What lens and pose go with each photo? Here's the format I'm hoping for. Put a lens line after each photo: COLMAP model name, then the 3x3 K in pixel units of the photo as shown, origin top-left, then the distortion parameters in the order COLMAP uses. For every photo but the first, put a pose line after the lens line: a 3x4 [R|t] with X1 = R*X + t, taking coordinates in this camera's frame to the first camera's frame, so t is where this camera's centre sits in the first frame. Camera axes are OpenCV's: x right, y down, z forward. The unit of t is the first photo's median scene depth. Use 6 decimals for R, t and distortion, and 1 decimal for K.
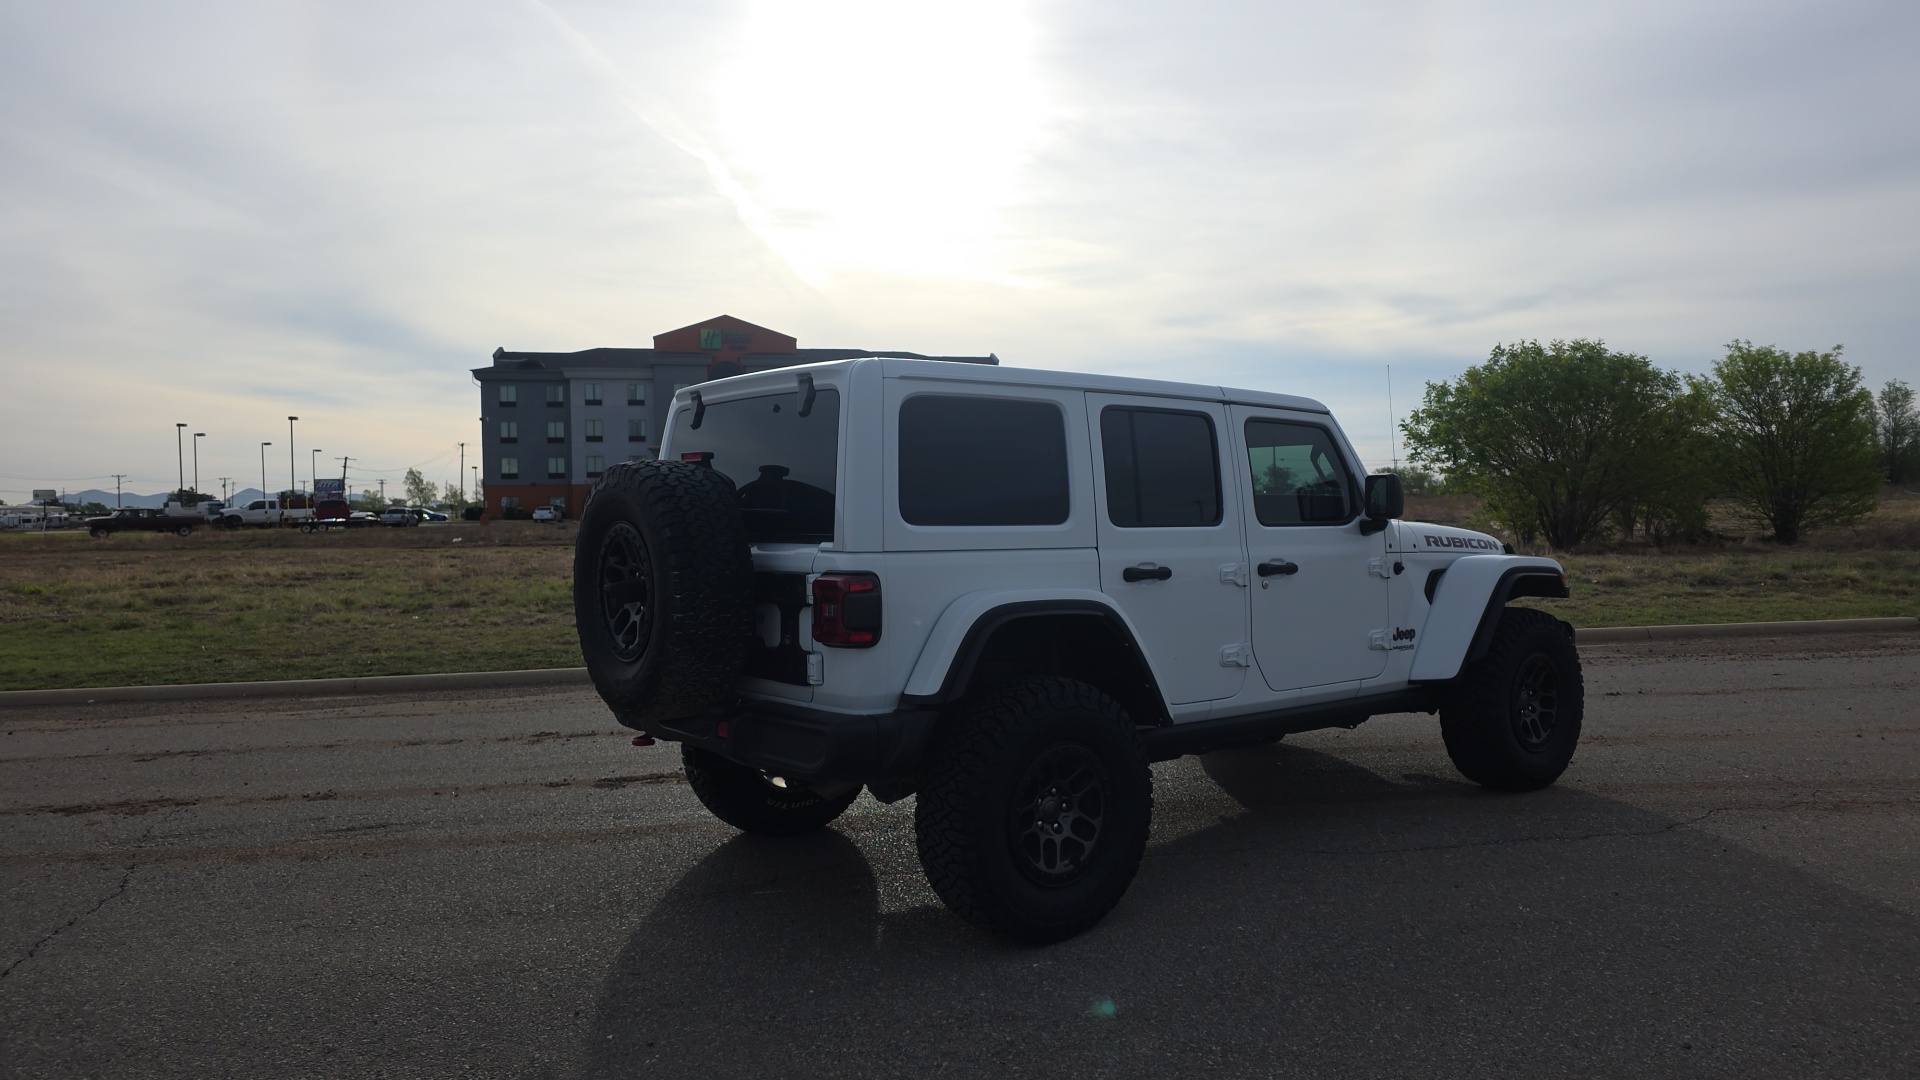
lens RADIAL K [[1308.8, 0, 980.2], [0, 1308.8, 558.3], [0, 0, 1]] dist [0.046753, -0.048923]
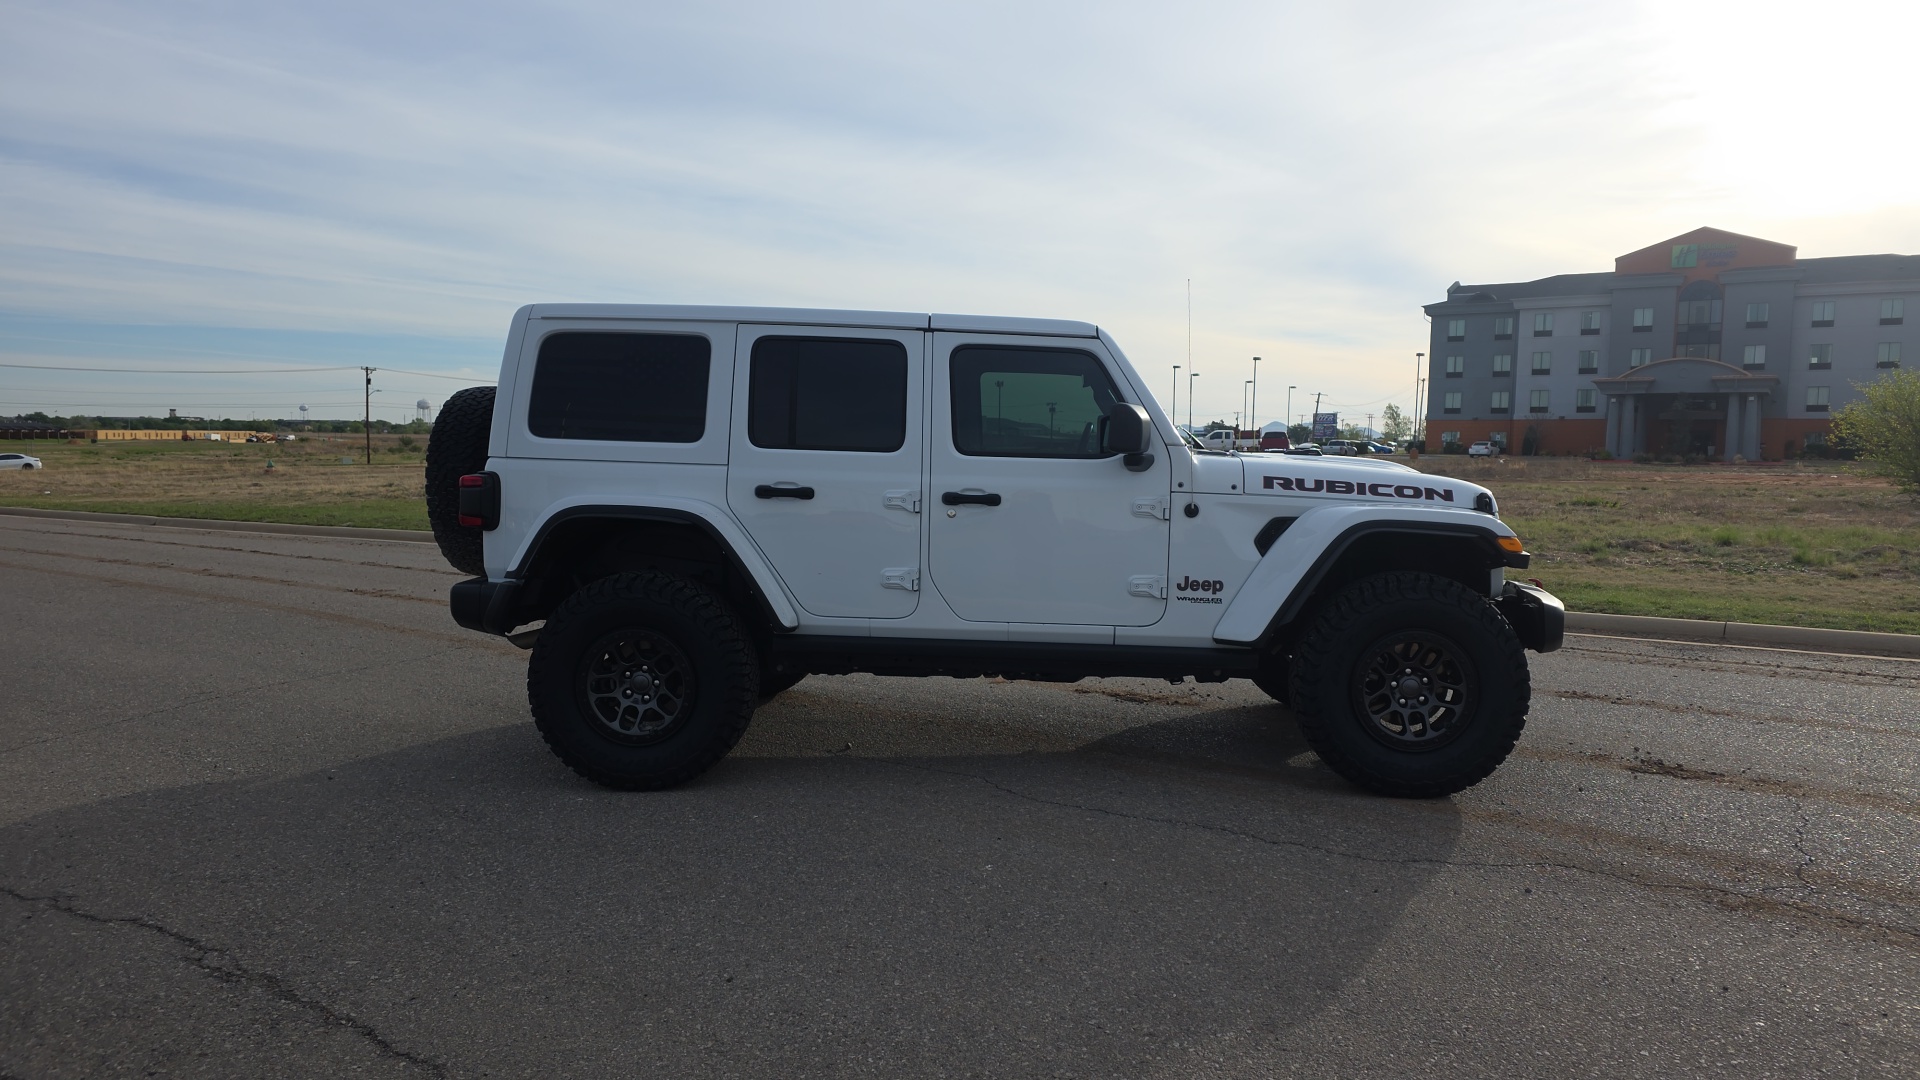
lens RADIAL K [[1308.8, 0, 1007.7], [0, 1308.8, 577.1], [0, 0, 1]] dist [0.046753, -0.048923]
pose [[0.737851, 0.092196, -0.668637, 0.788488], [-0.050136, 0.995377, 0.081923, -0.013020], [0.673099, -0.026924, 0.739062, 0.251518]]
